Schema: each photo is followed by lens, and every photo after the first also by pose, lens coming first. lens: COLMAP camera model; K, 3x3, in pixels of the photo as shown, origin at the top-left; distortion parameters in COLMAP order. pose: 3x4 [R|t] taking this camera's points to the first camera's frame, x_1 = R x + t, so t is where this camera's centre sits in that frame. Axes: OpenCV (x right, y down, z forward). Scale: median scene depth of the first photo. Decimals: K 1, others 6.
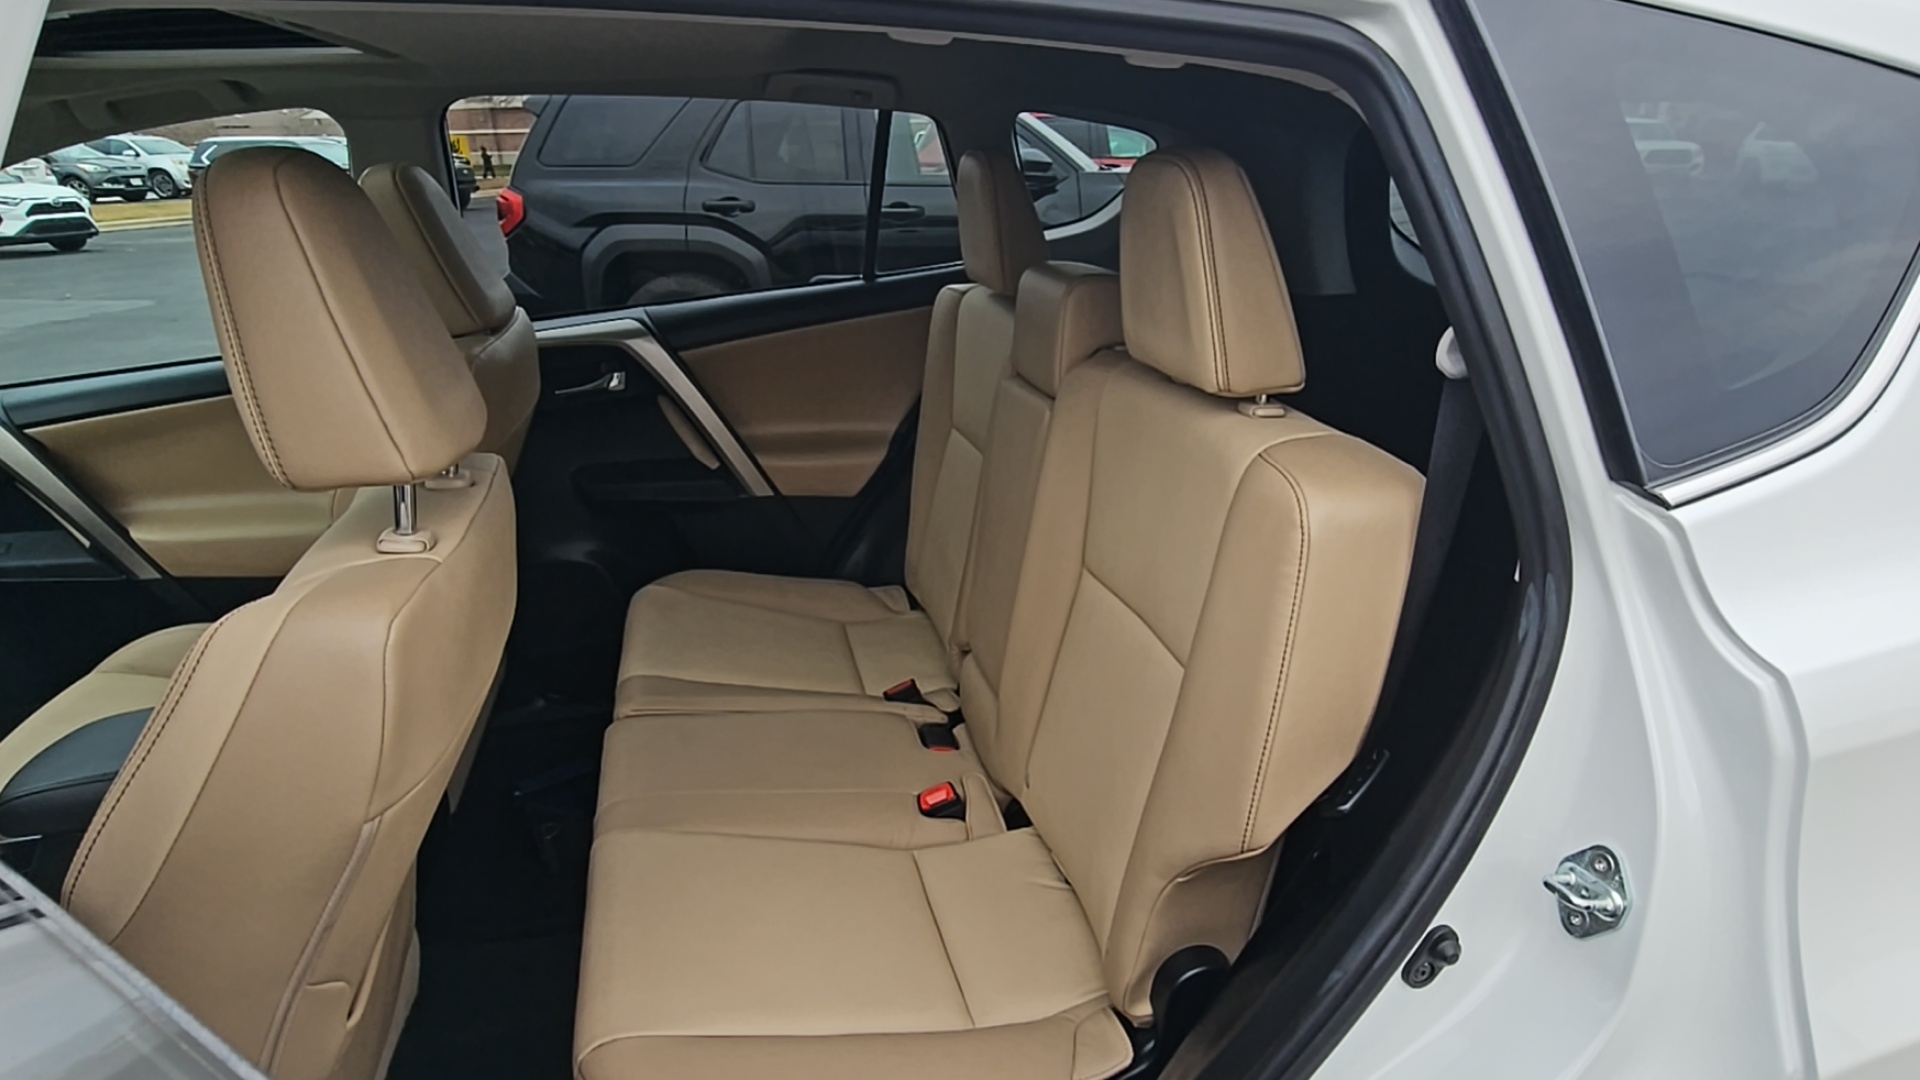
lens RADIAL K [[1047.1, 0, 985.0], [0, 1047.1, 551.0], [0, 0, 1]] dist [0.004529, -0.003171]
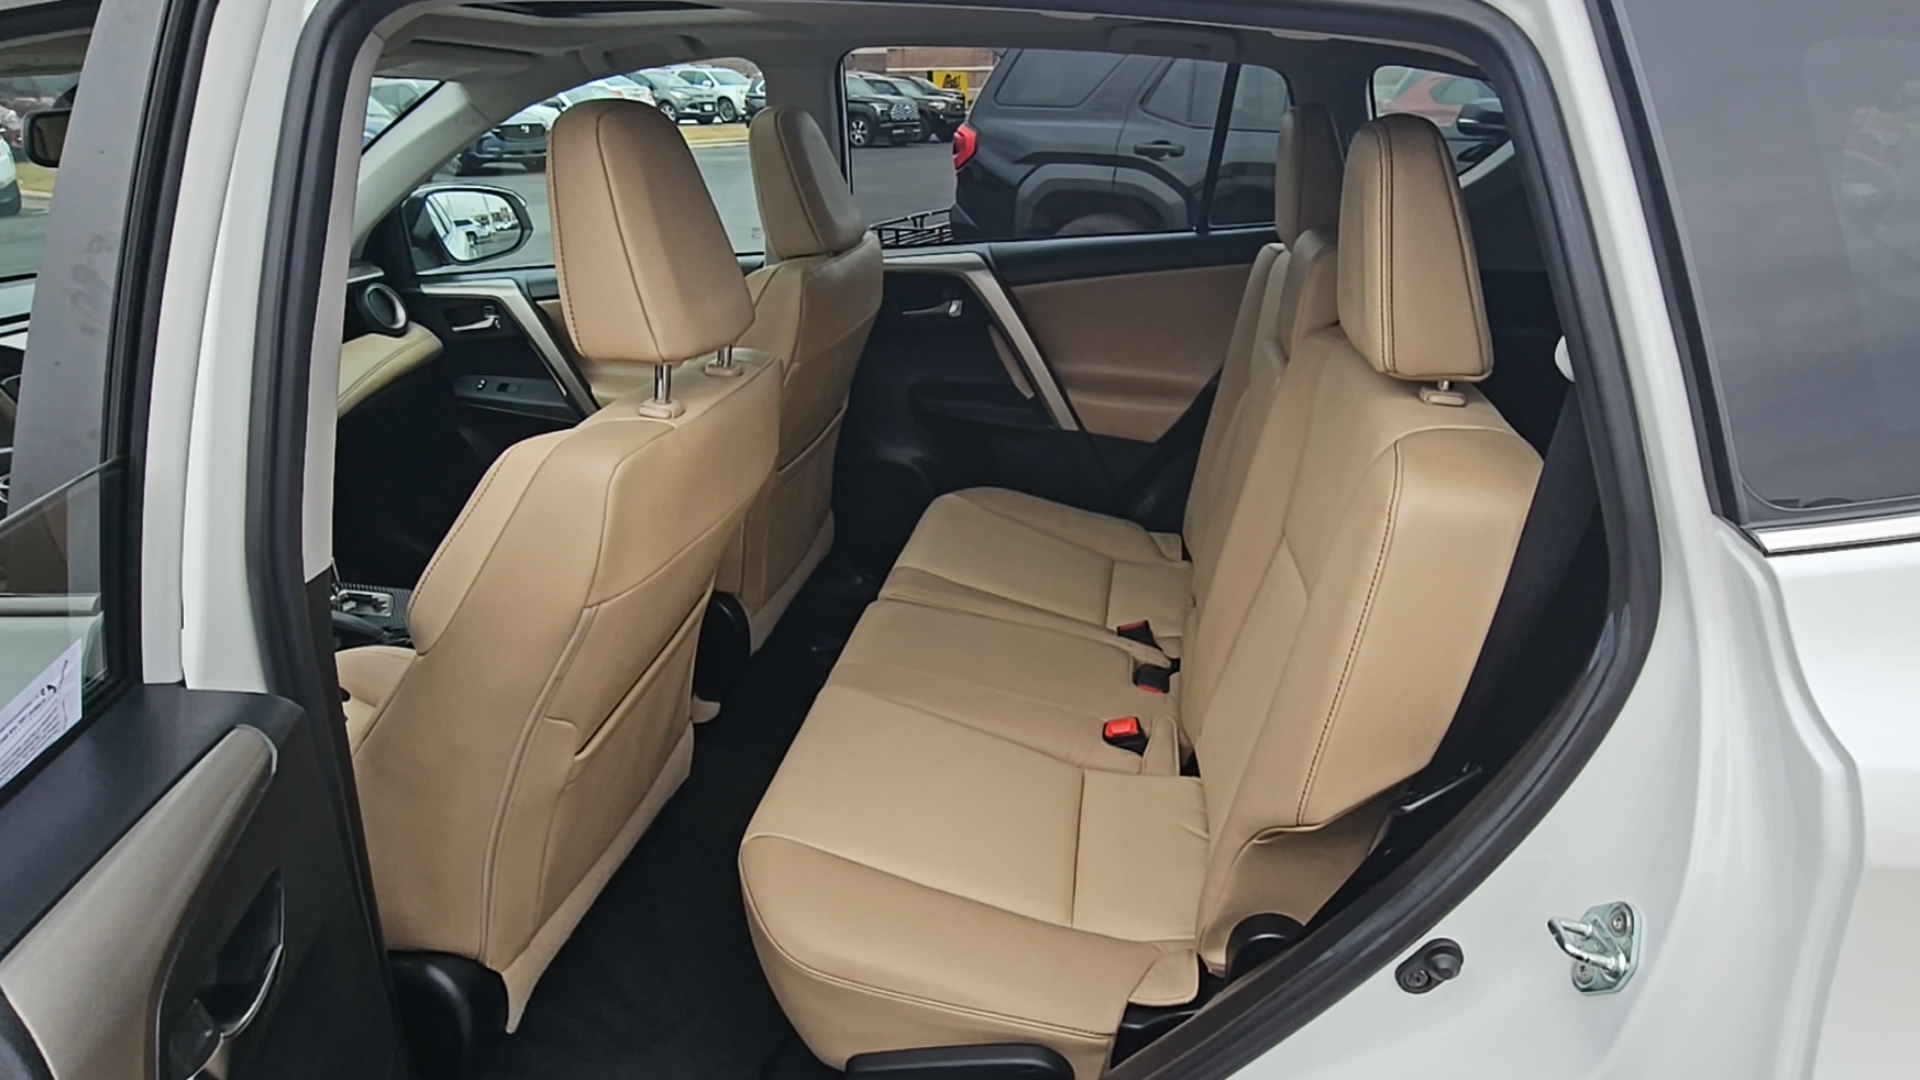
lens RADIAL K [[1047.1, 0, 985.0], [0, 1047.1, 551.0], [0, 0, 1]] dist [0.004529, -0.003171]
pose [[0.913462, 0.181150, -0.364379, 0.150366], [-0.163352, 0.983370, 0.079374, -0.002426], [0.372698, -0.012983, 0.927862, -0.027402]]
